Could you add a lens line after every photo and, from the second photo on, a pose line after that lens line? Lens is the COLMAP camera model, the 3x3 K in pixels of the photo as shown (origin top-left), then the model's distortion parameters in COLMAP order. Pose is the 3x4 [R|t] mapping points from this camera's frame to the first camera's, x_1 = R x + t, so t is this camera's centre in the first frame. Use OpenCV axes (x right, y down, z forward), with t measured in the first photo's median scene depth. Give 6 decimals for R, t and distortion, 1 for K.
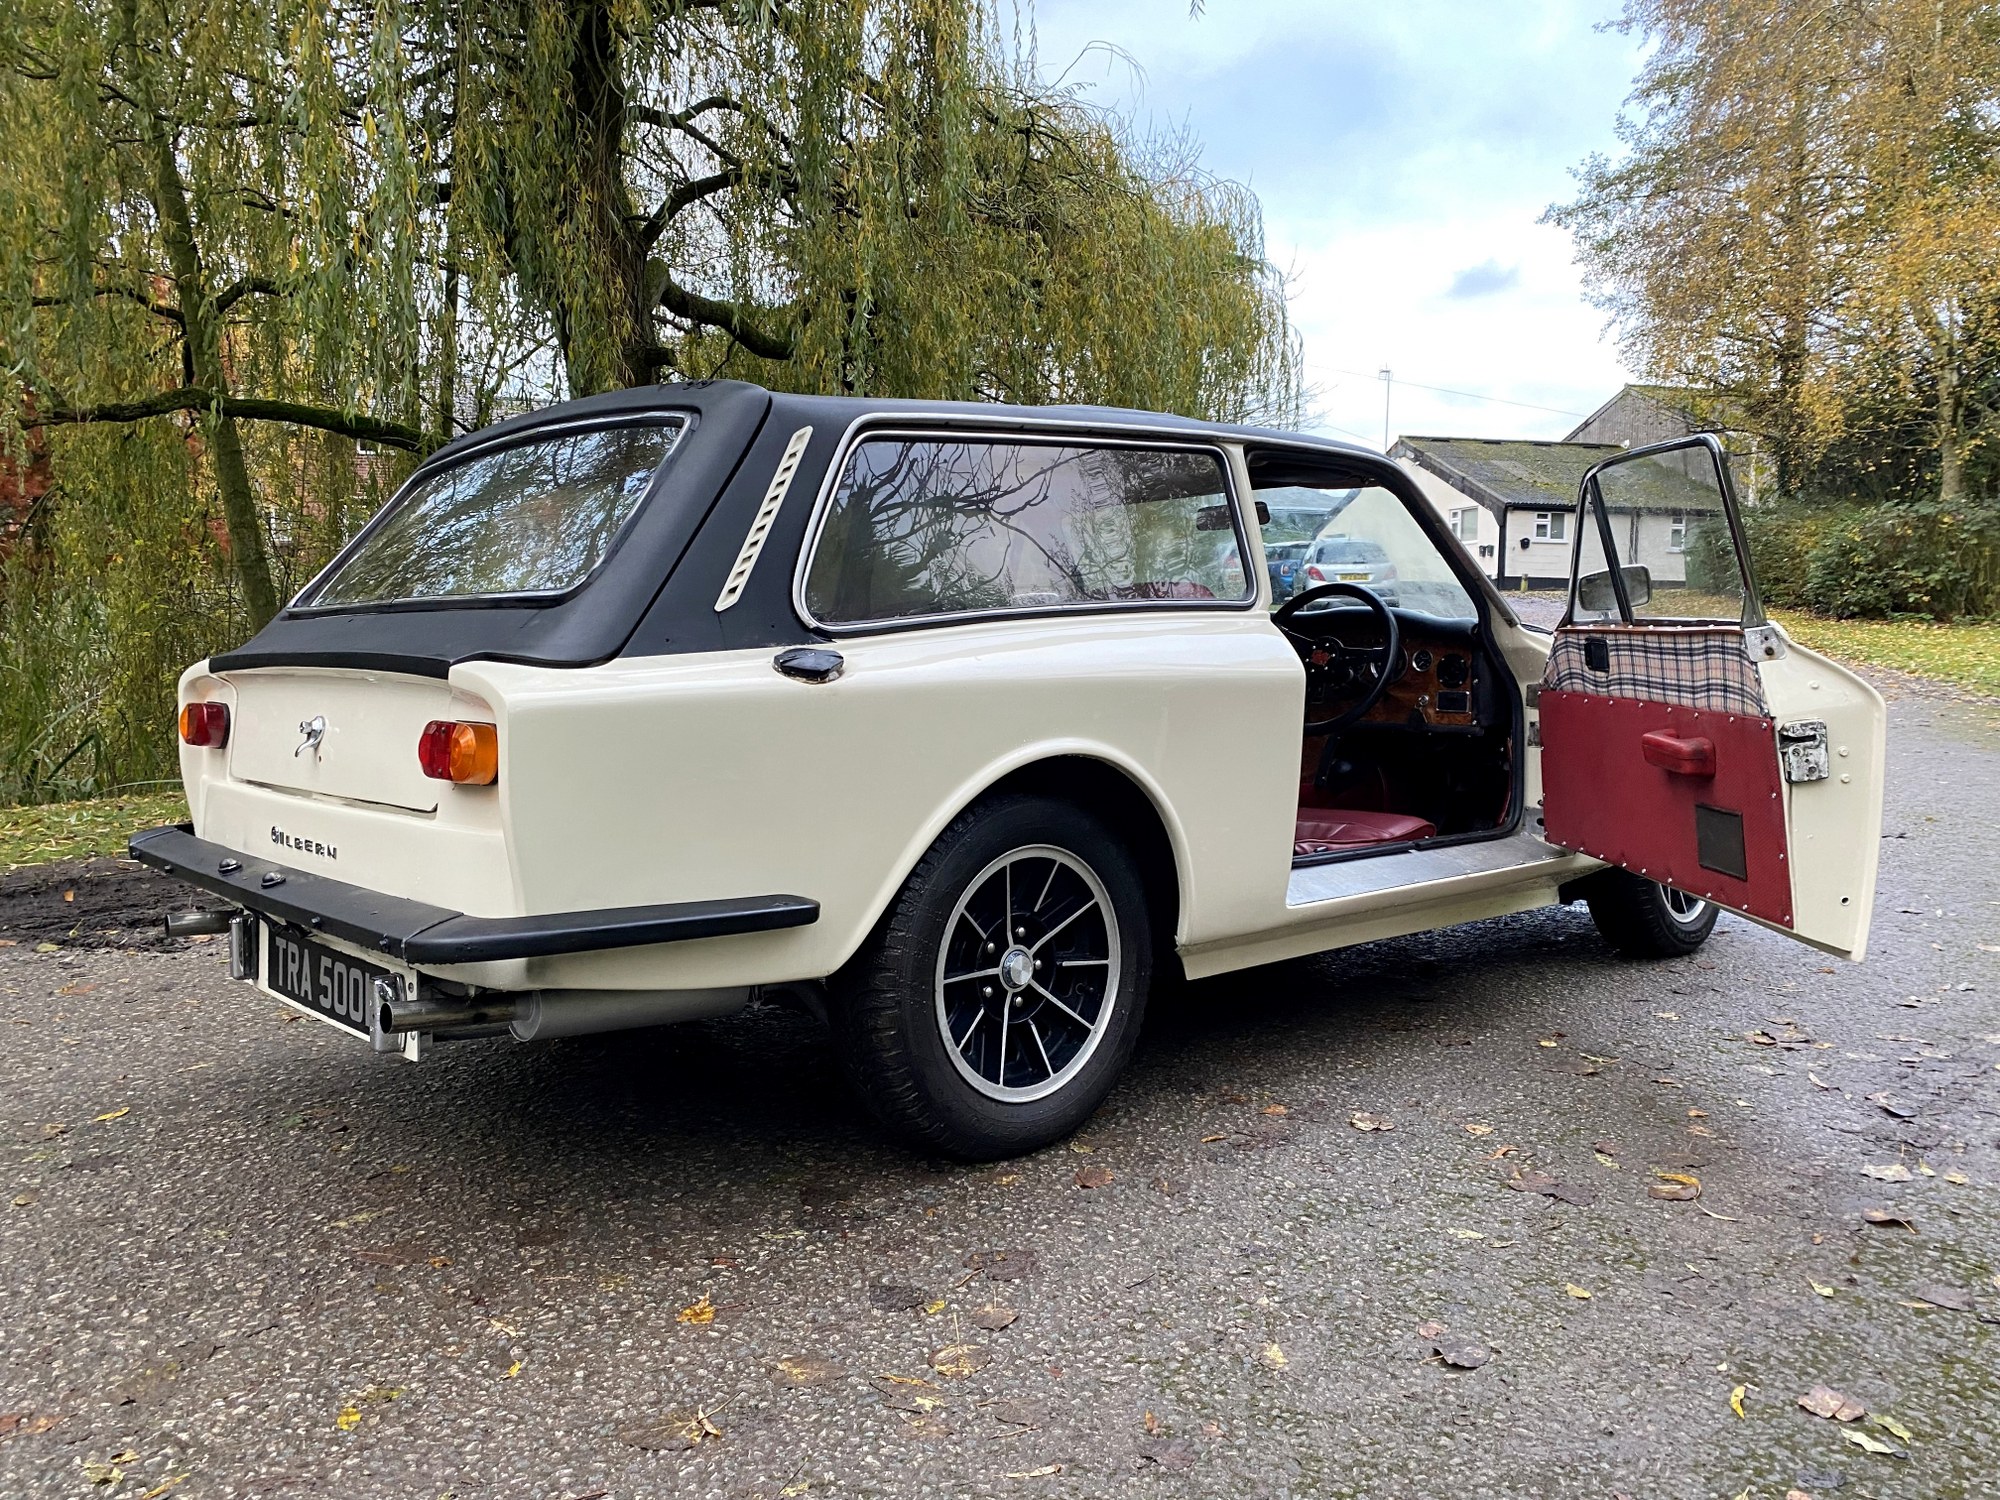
lens RADIAL K [[1536.8, 0, 1065.5], [0, 1536.8, 740.7], [0, 0, 1]] dist [0.076409, -0.083302]
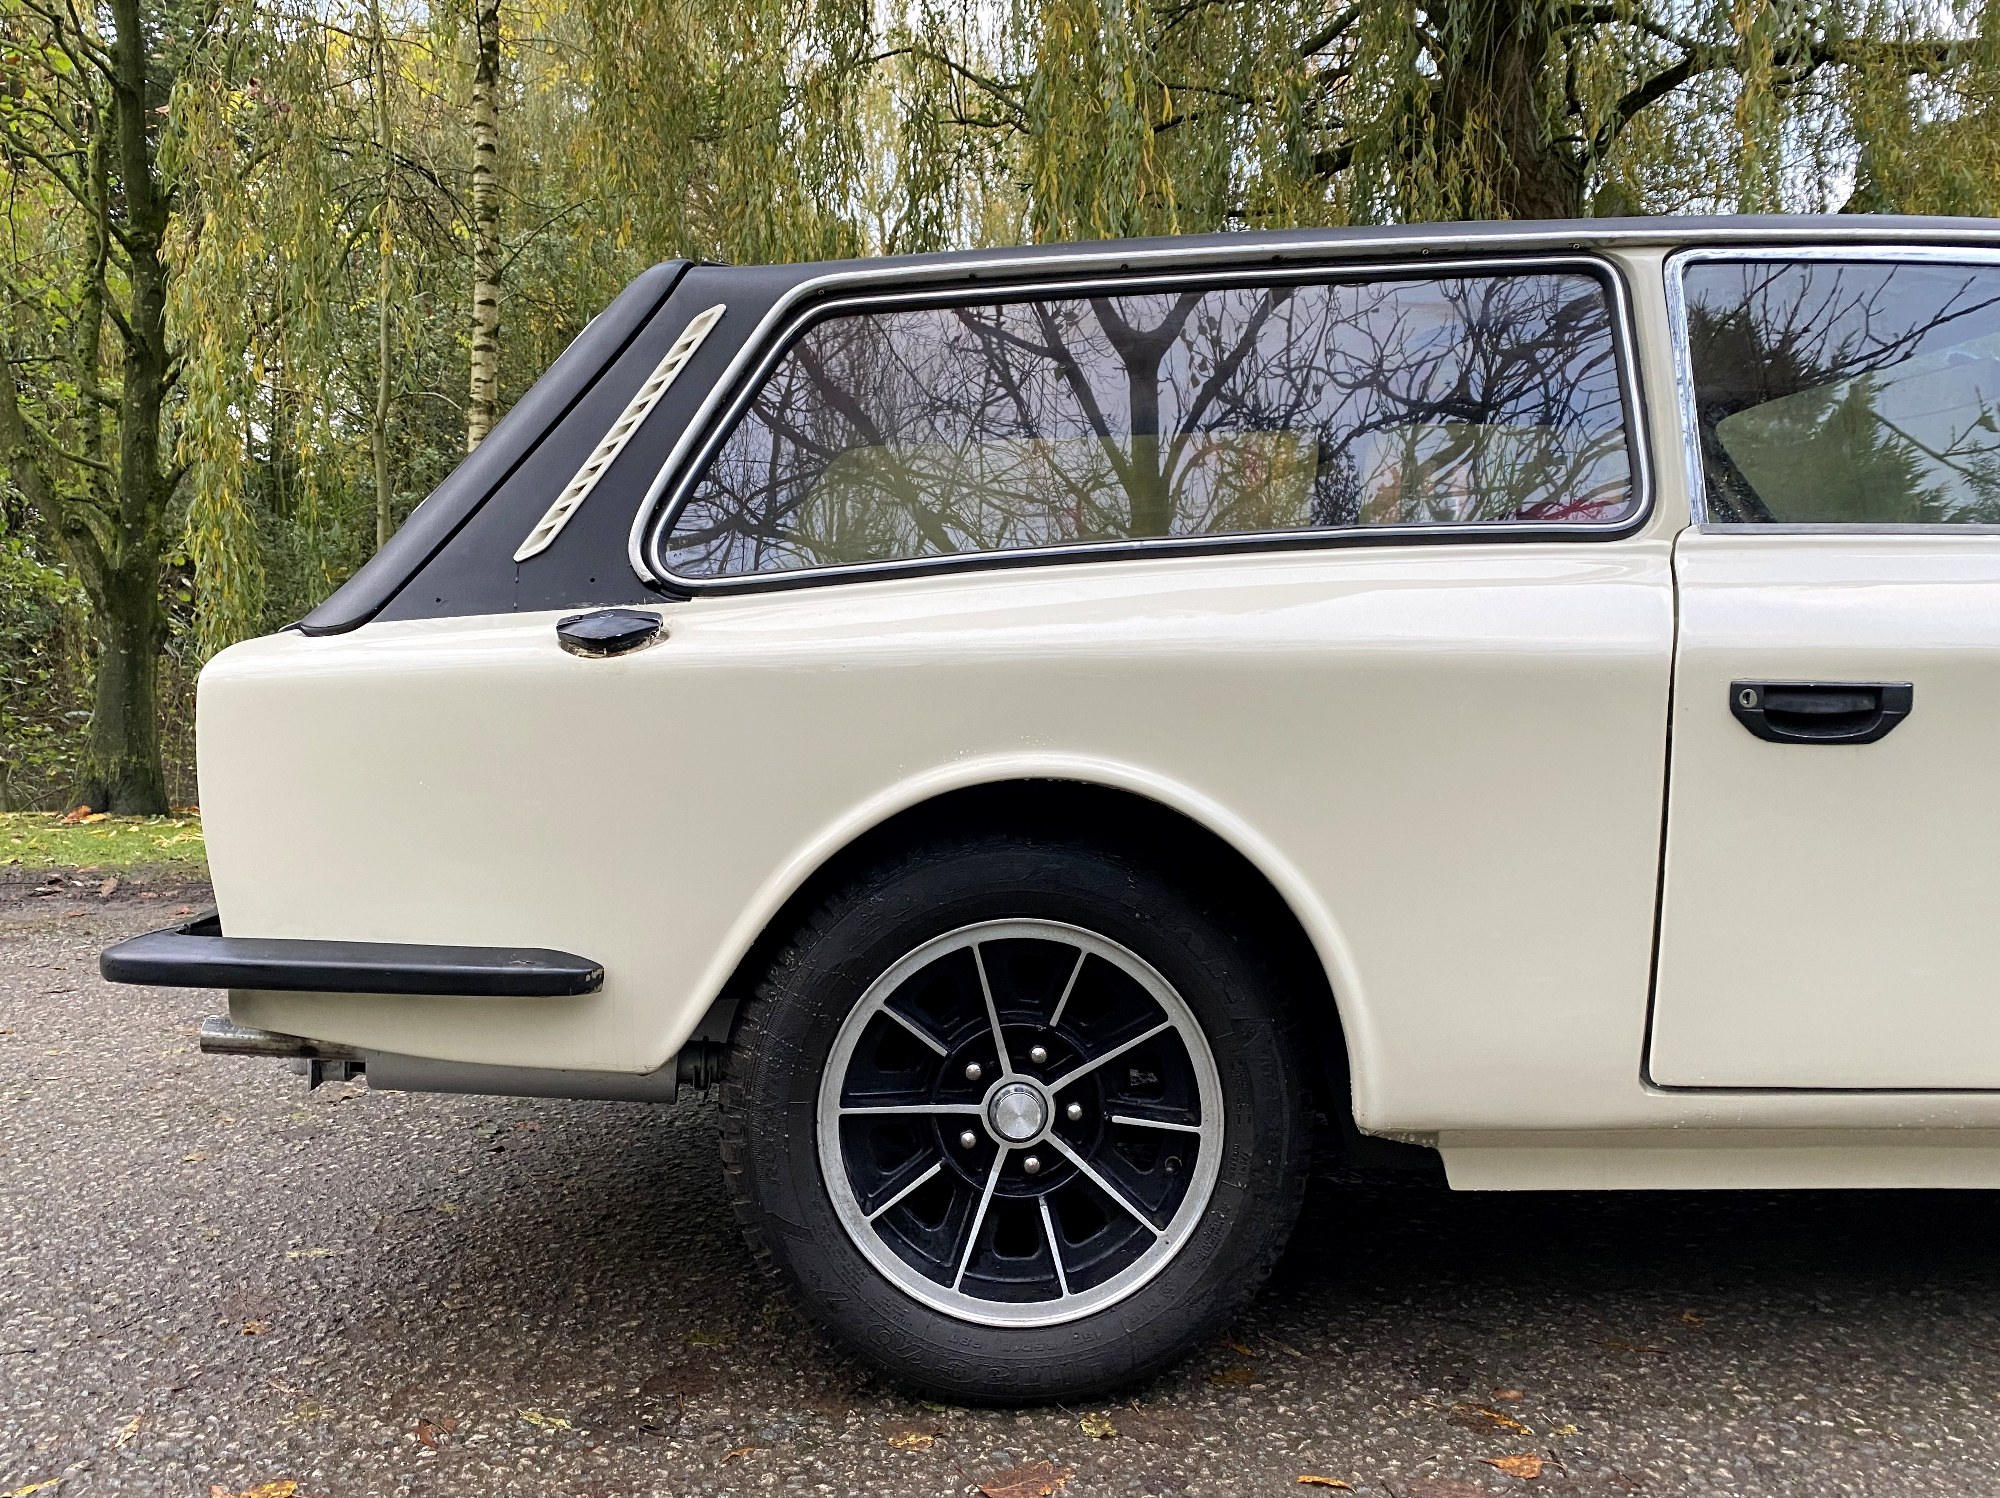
lens RADIAL K [[1660.4, 0, 999.4], [0, 1660.4, 720.7], [0, 0, 1]] dist [0.019140, 0.000059]
pose [[0.735709, 0.024660, -0.676848, 0.417818], [-0.039786, 0.999185, -0.006842, -0.008482], [0.676128, 0.031963, 0.736091, 0.475721]]
